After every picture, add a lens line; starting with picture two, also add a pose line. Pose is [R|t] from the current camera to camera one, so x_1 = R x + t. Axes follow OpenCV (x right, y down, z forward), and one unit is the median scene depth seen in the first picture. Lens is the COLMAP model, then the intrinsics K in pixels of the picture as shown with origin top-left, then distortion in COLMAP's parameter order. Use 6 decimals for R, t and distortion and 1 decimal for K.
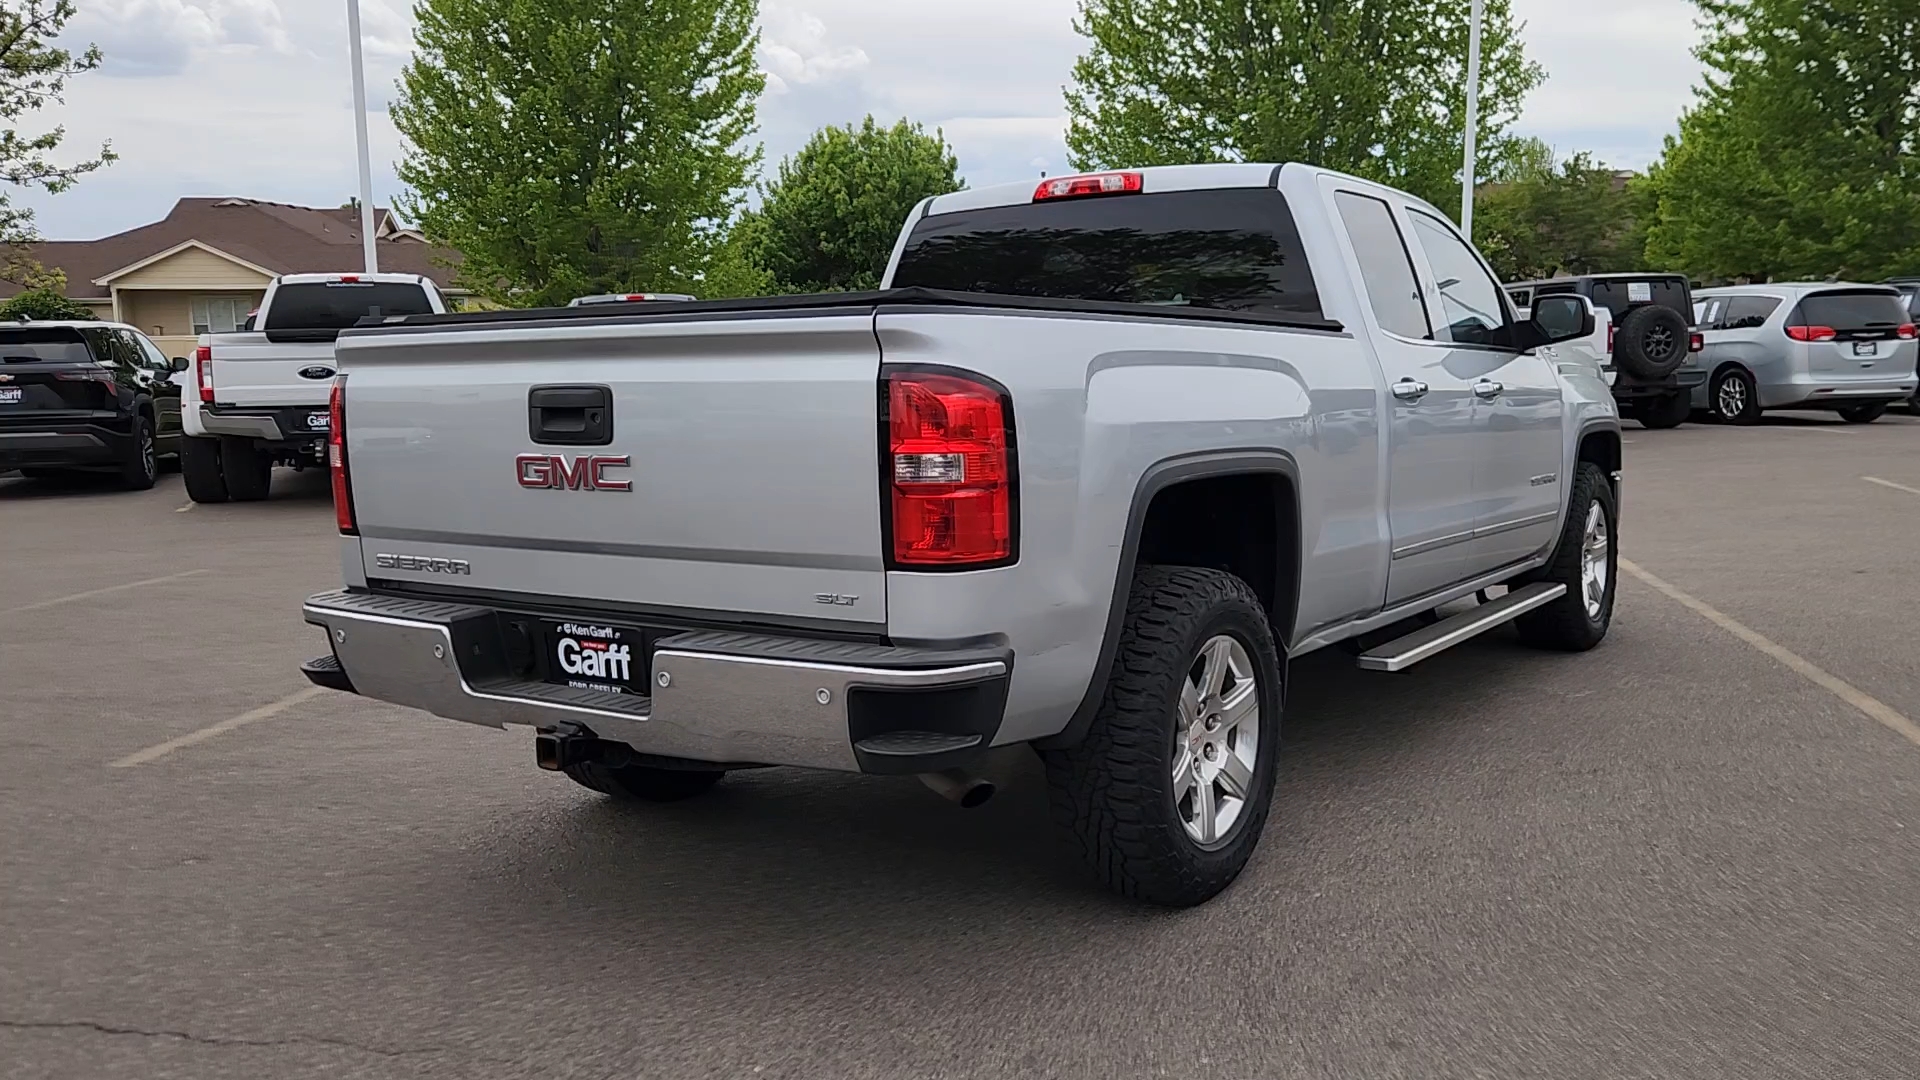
lens RADIAL K [[1624.3, 0, 946.7], [0, 1624.3, 549.0], [0, 0, 1]] dist [0.034082, -0.019442]
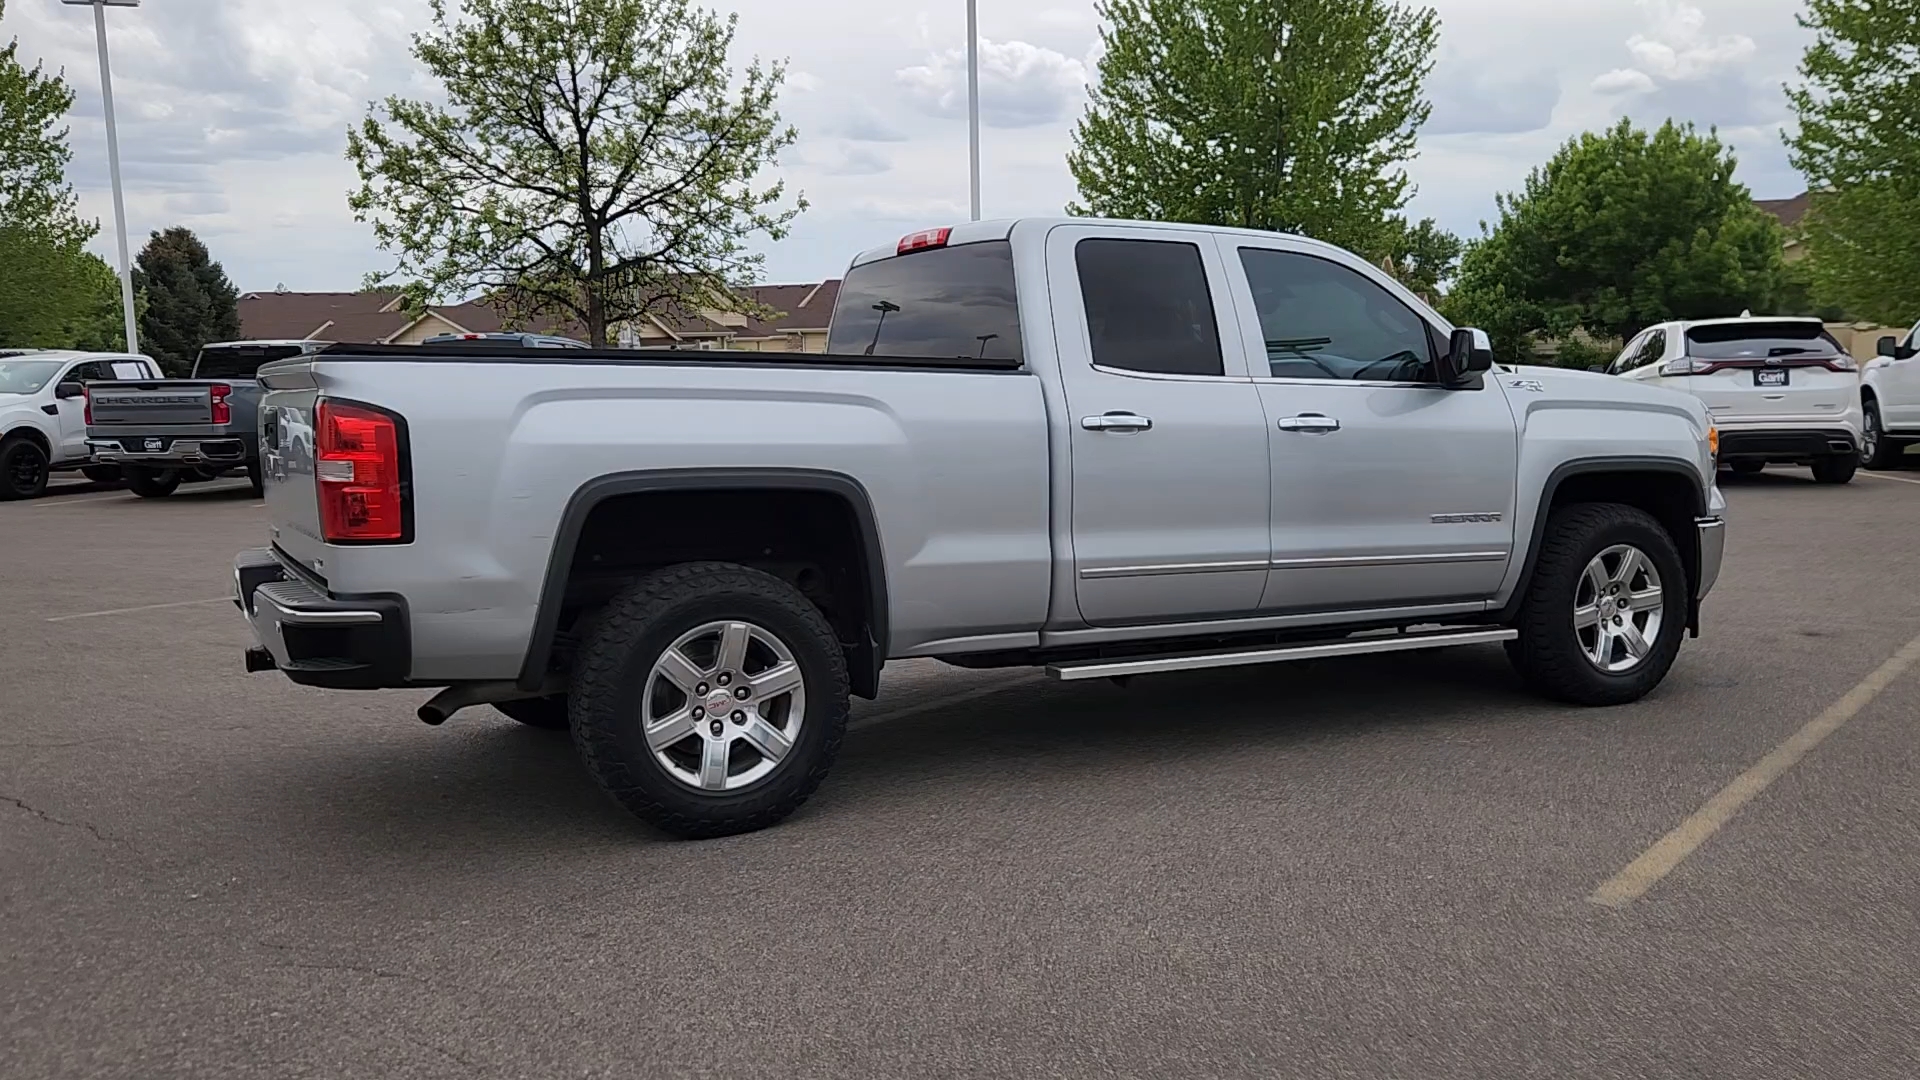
lens RADIAL K [[1624.3, 0, 941.2], [0, 1624.3, 533.7], [0, 0, 1]] dist [0.034082, -0.019442]
pose [[0.879611, 0.049696, -0.473091, 0.790633], [-0.059547, 0.998208, -0.005857, -0.012636], [0.471953, 0.033323, 0.880994, 0.001149]]
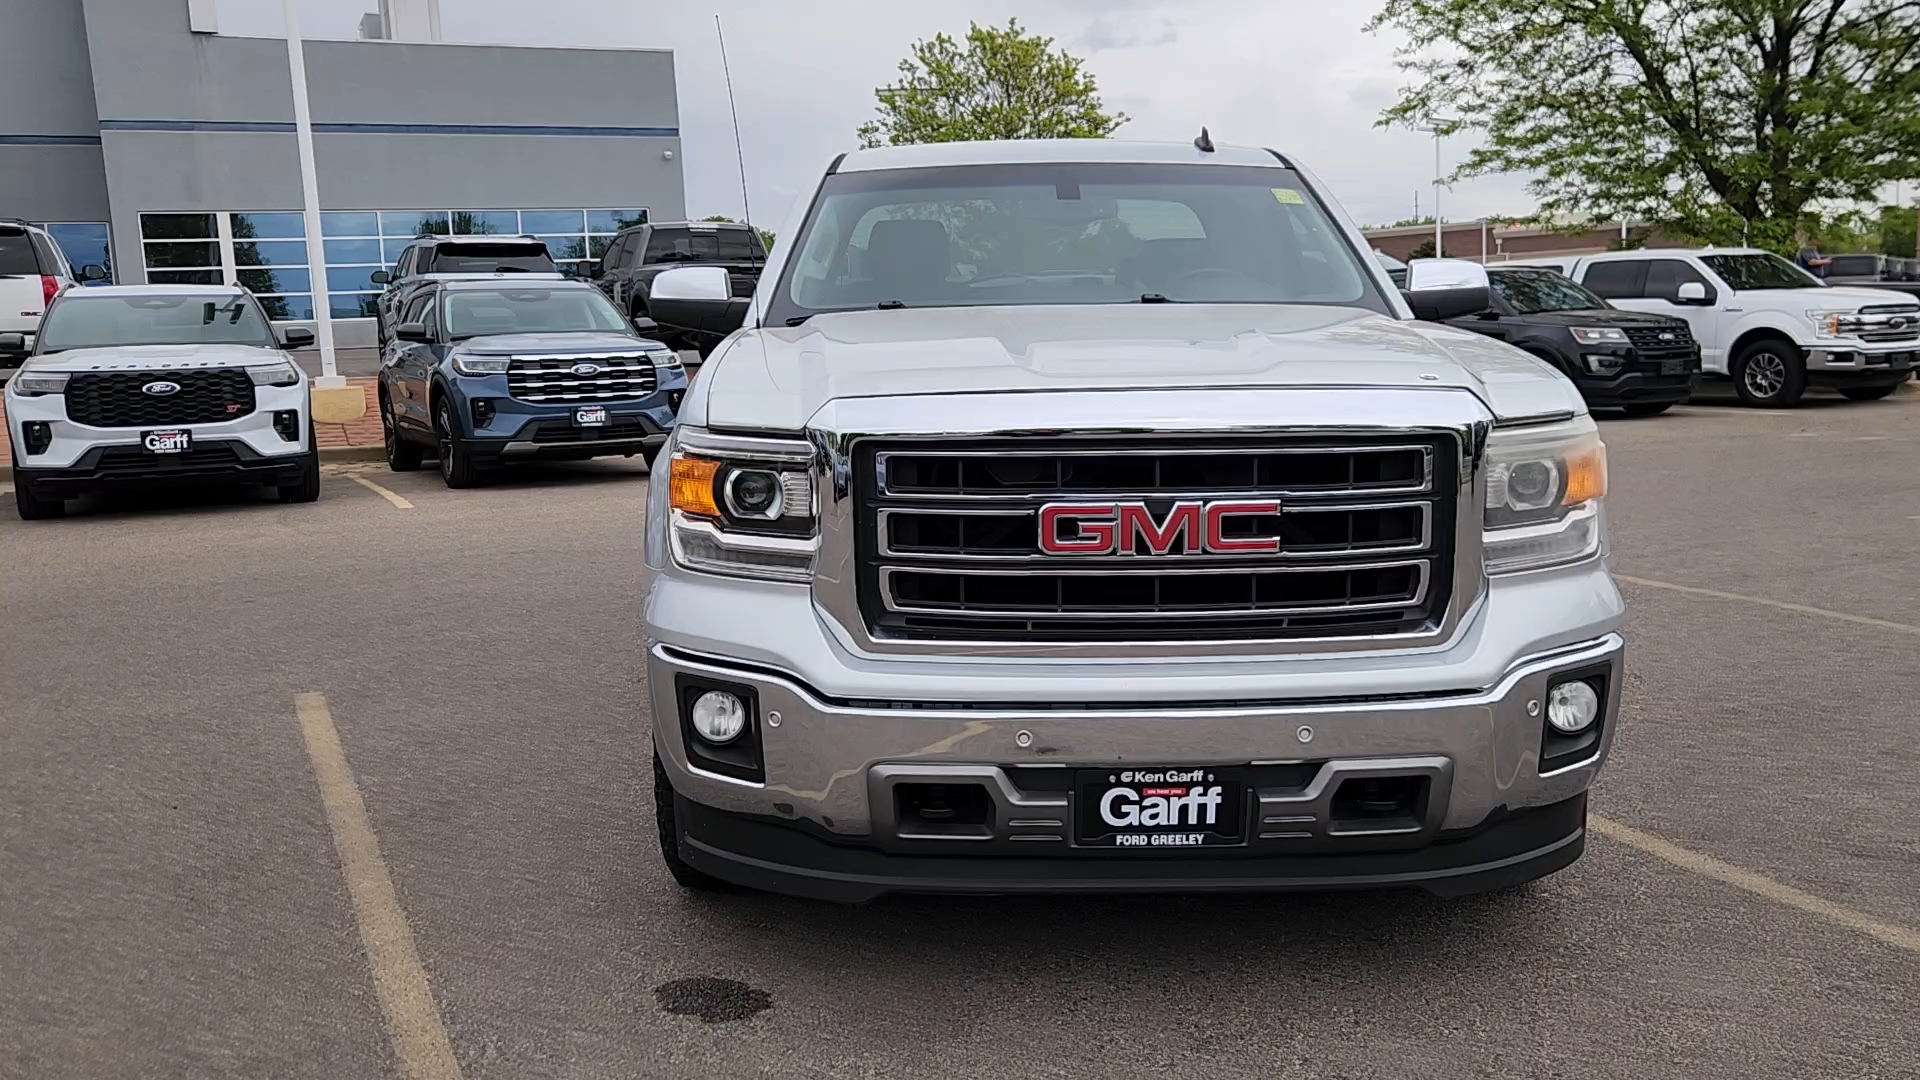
lens RADIAL K [[1624.3, 0, 947.9], [0, 1624.3, 559.1], [0, 0, 1]] dist [0.034082, -0.019442]
pose [[-0.815631, 0.124388, -0.565043, 1.014992], [-0.035875, 0.963864, 0.263969, -0.320573], [0.577459, 0.235572, -0.781695, 2.370465]]
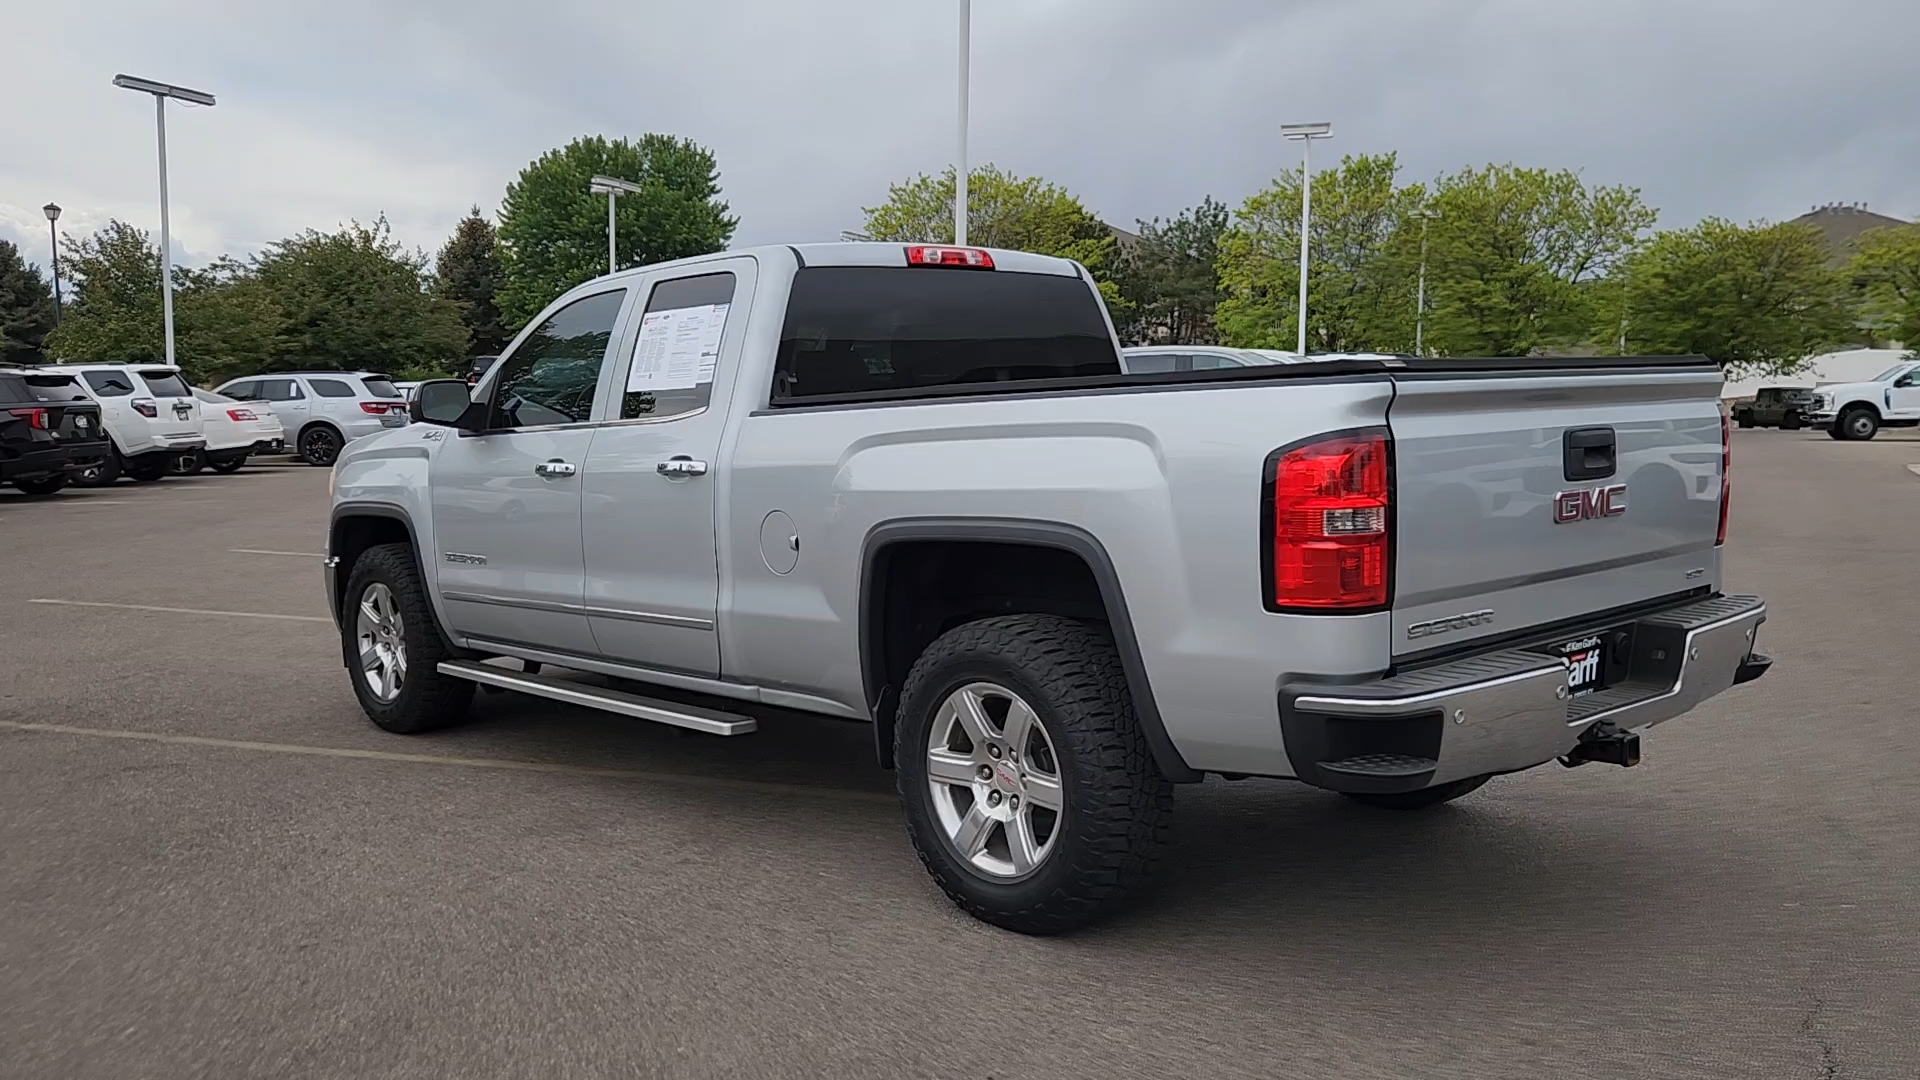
lens RADIAL K [[1624.3, 0, 947.7], [0, 1624.3, 537.2], [0, 0, 1]] dist [0.034082, -0.019442]
pose [[0.230269, -0.069453, 0.970645, -1.157942], [0.132435, 0.990406, 0.039449, -0.103152], [-0.964073, 0.119463, 0.237258, 0.940553]]
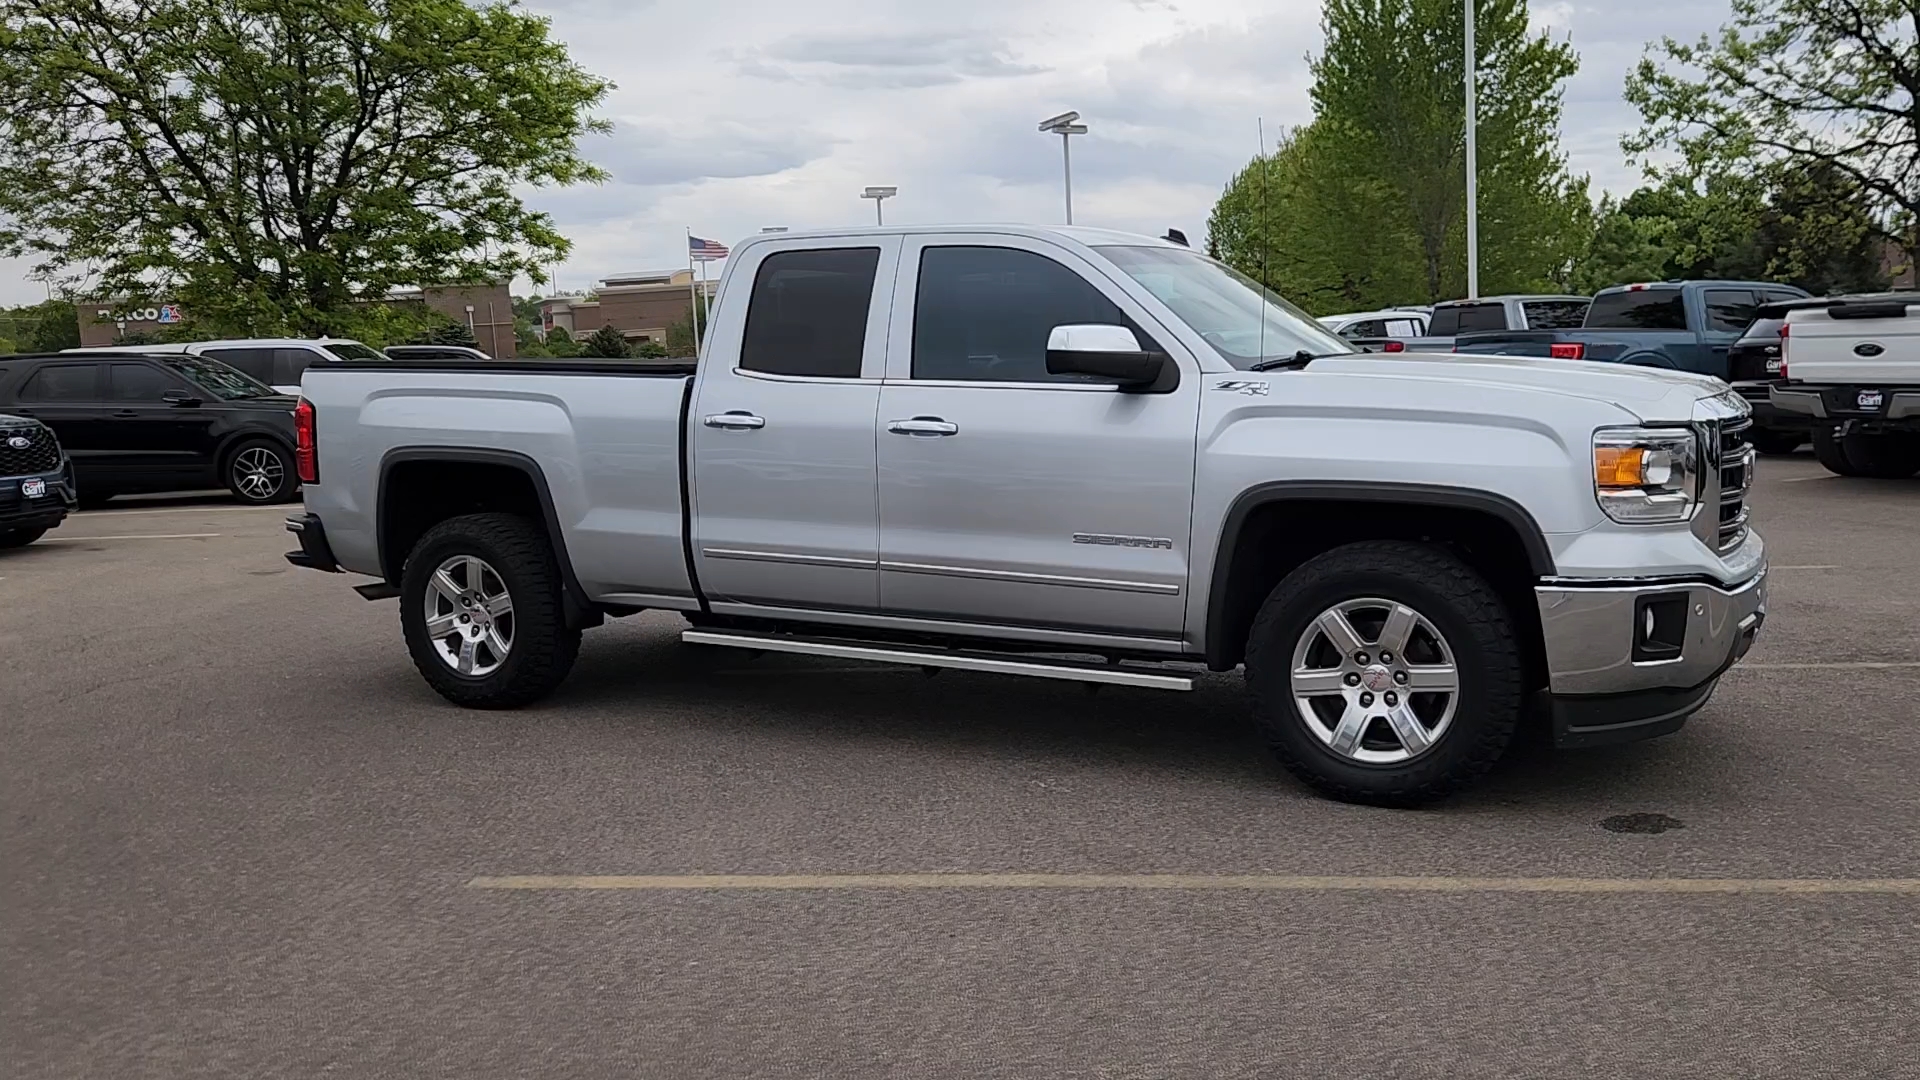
lens RADIAL K [[1624.3, 0, 949.7], [0, 1624.3, 544.4], [0, 0, 1]] dist [0.034082, -0.019442]
pose [[0.097167, 0.131153, -0.986589, 1.703809], [-0.096543, 0.987847, 0.121812, -0.192704], [0.990575, 0.083412, 0.108648, 1.179419]]
